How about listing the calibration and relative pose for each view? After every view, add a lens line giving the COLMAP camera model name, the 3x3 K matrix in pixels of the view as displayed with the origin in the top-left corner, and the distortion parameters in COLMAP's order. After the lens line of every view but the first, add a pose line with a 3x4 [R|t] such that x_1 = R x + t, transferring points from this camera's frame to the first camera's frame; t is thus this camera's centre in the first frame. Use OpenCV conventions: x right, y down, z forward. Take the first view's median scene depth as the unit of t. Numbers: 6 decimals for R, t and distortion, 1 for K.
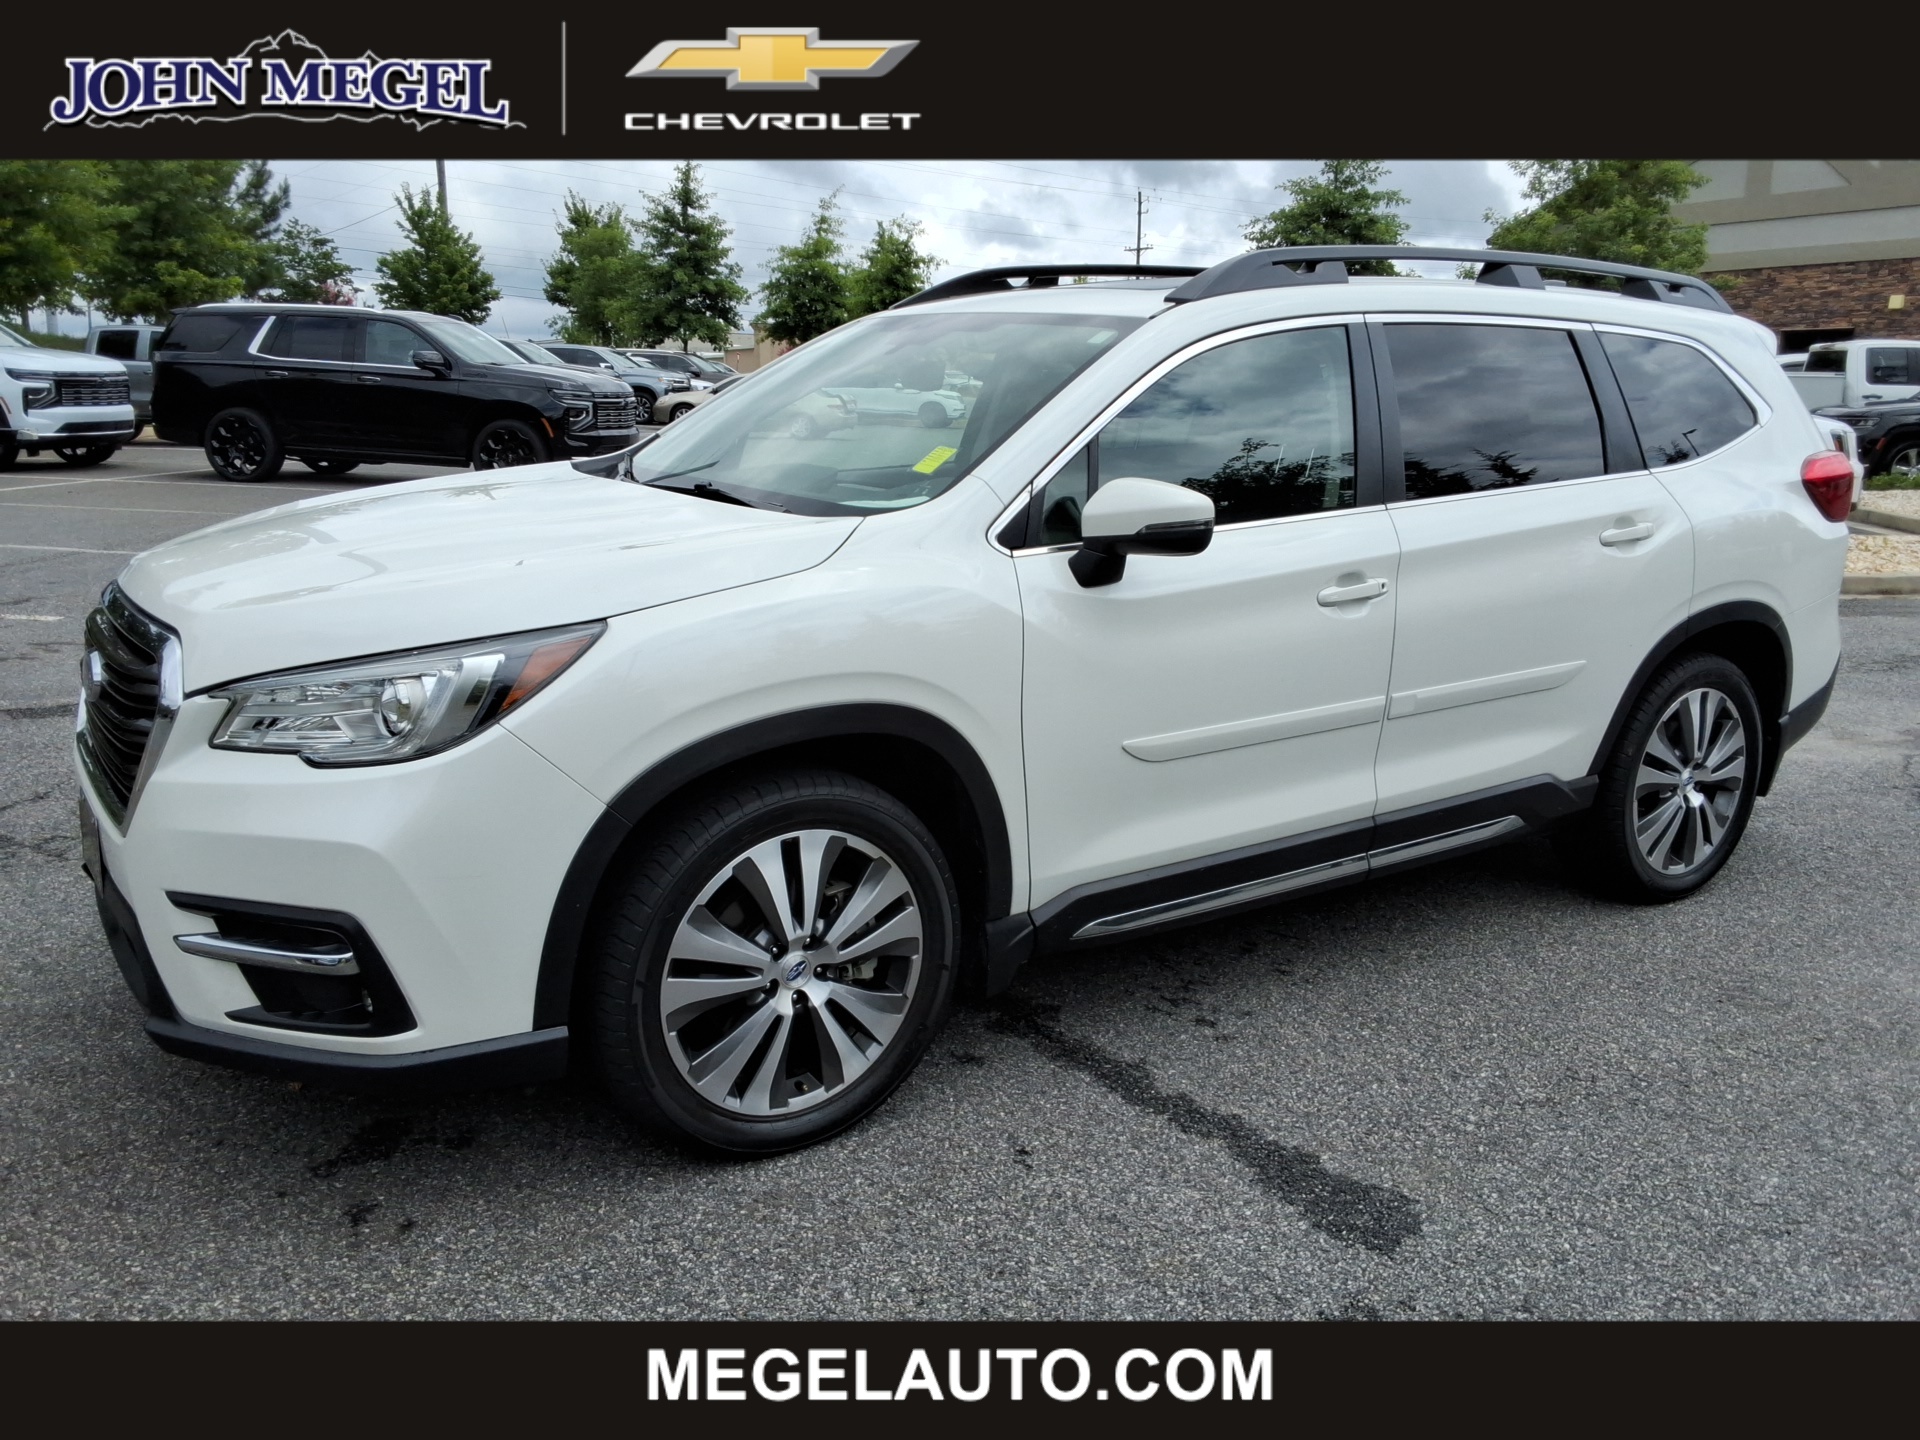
lens RADIAL K [[1549.4, 0, 969.0], [0, 1549.4, 717.5], [0, 0, 1]] dist [0.107899, -0.162483]
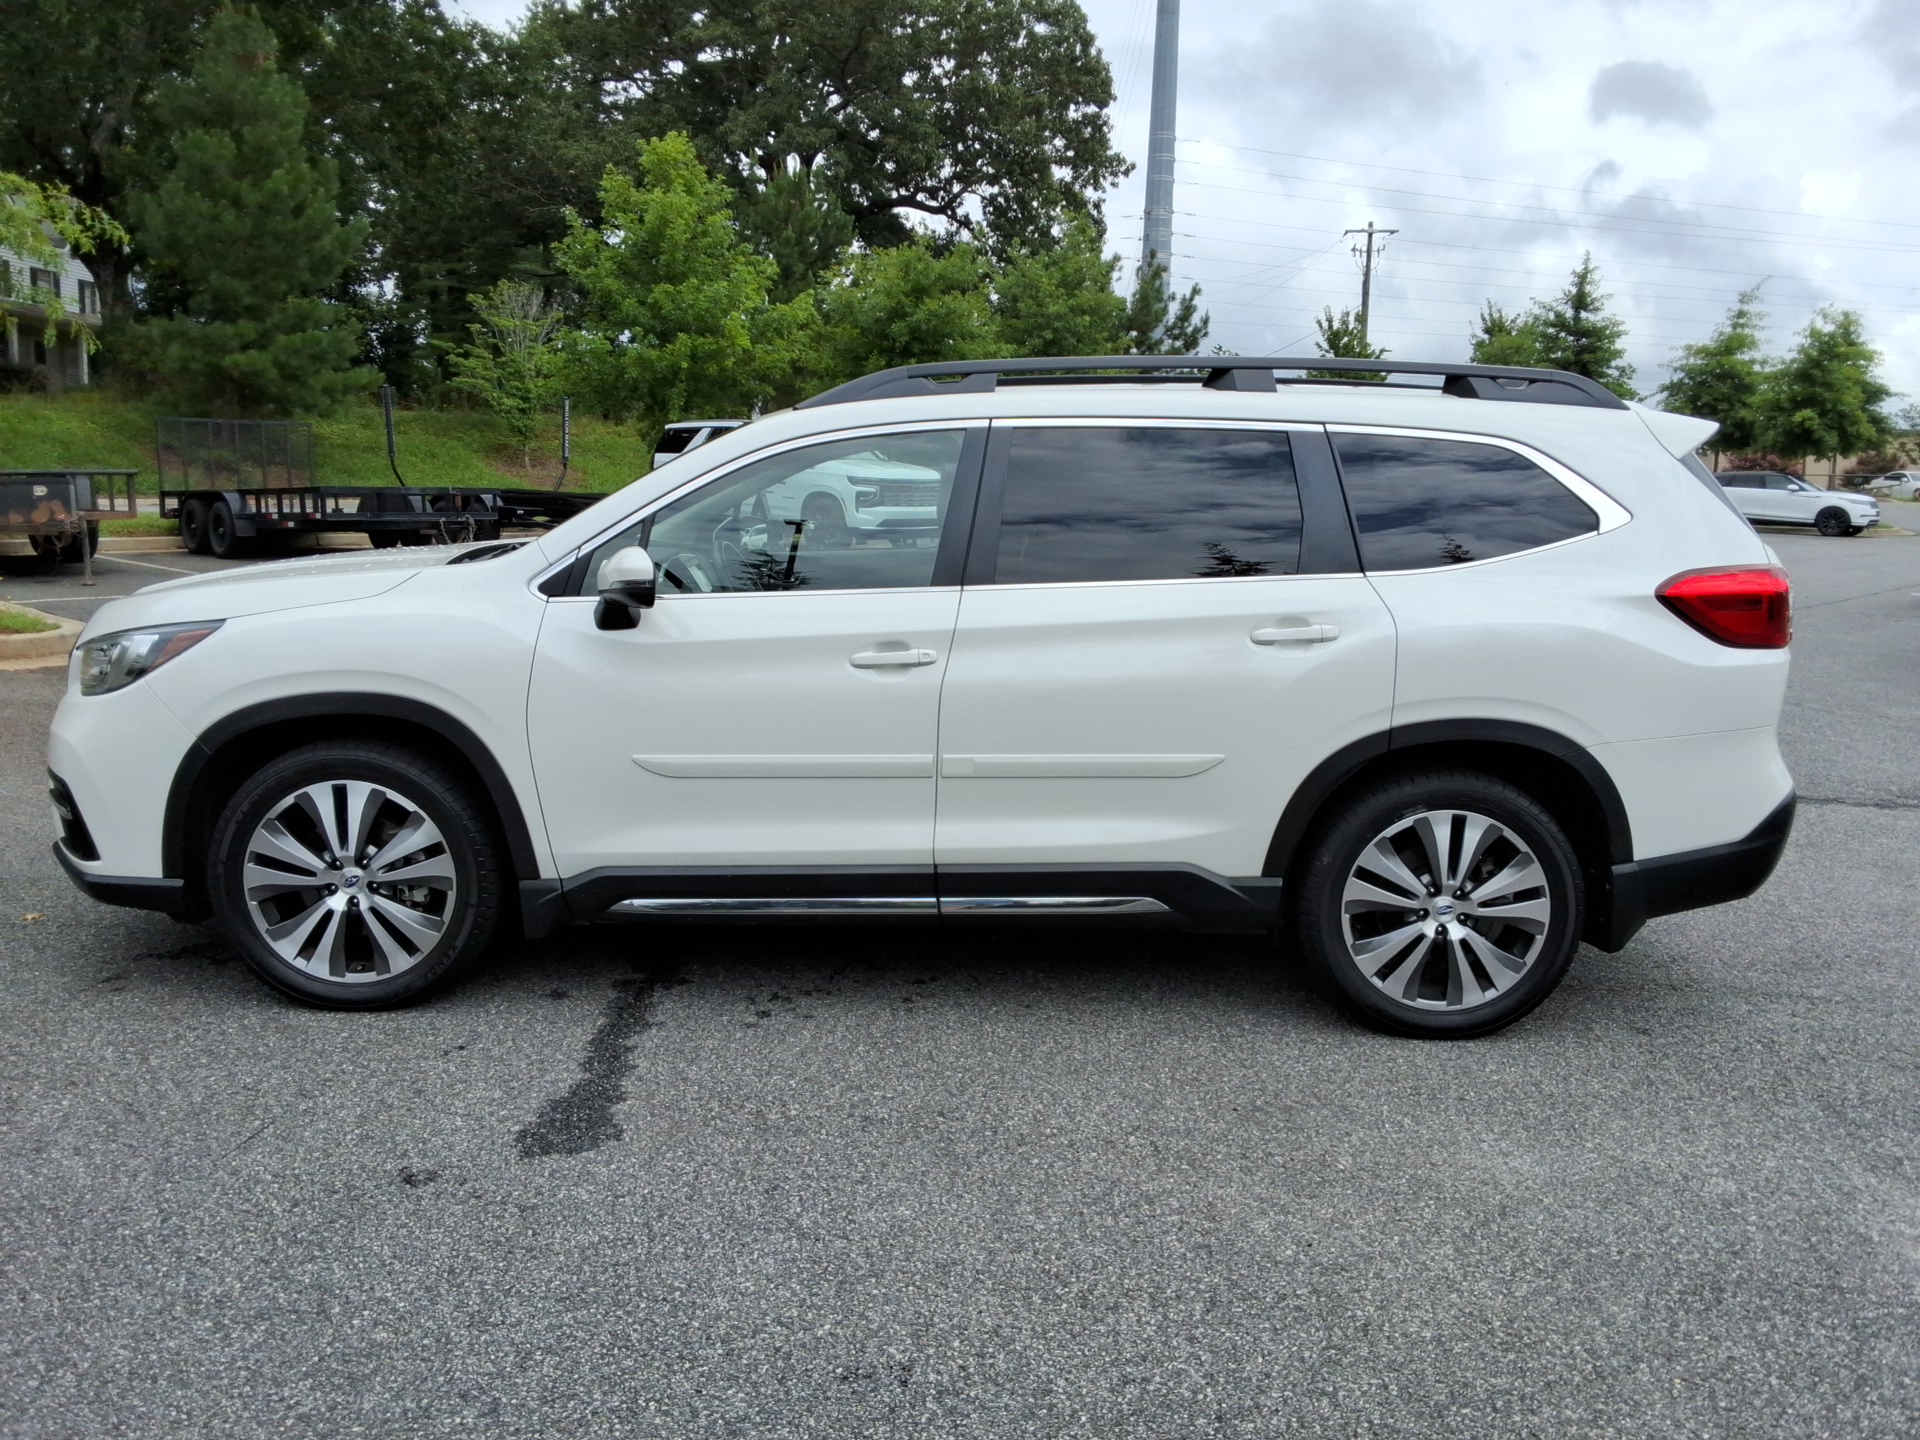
lens RADIAL K [[1549.4, 0, 969.0], [0, 1549.4, 717.5], [0, 0, 1]] dist [0.107899, -0.162483]
pose [[0.822643, 0.089777, -0.561426, 0.924029], [-0.126930, 0.991532, -0.027431, -0.013504], [0.554209, 0.093828, 0.827072, 0.095766]]
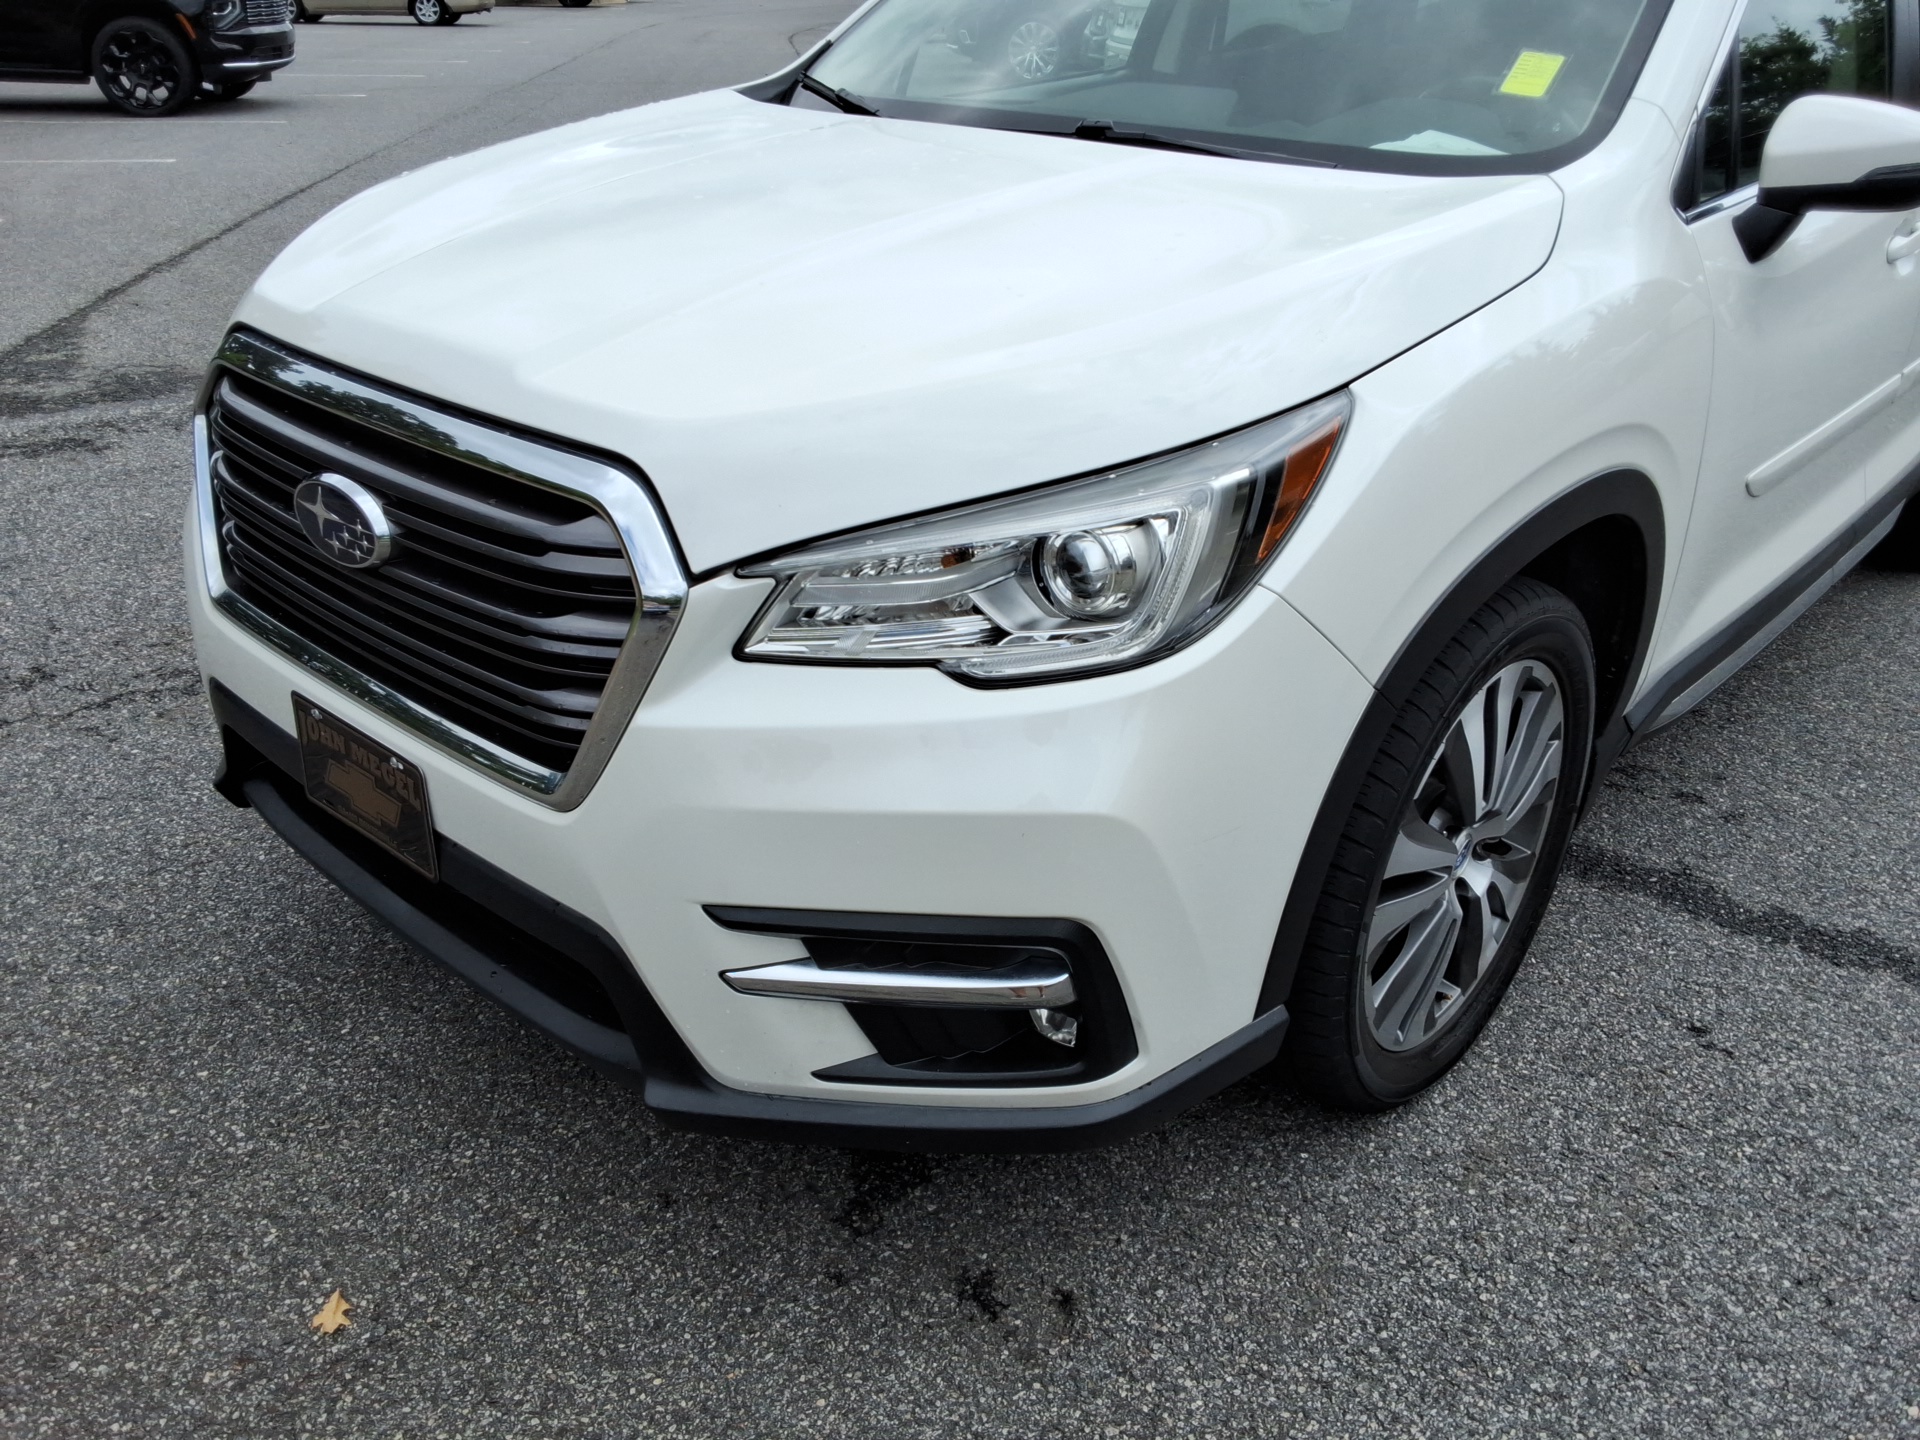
lens RADIAL K [[1549.4, 0, 969.0], [0, 1549.4, 717.5], [0, 0, 1]] dist [0.107899, -0.162483]
pose [[0.971729, -0.115357, 0.205997, -0.383533], [0.062884, 0.967449, 0.245128, -0.071719], [-0.227569, -0.225244, 0.947353, 0.313889]]
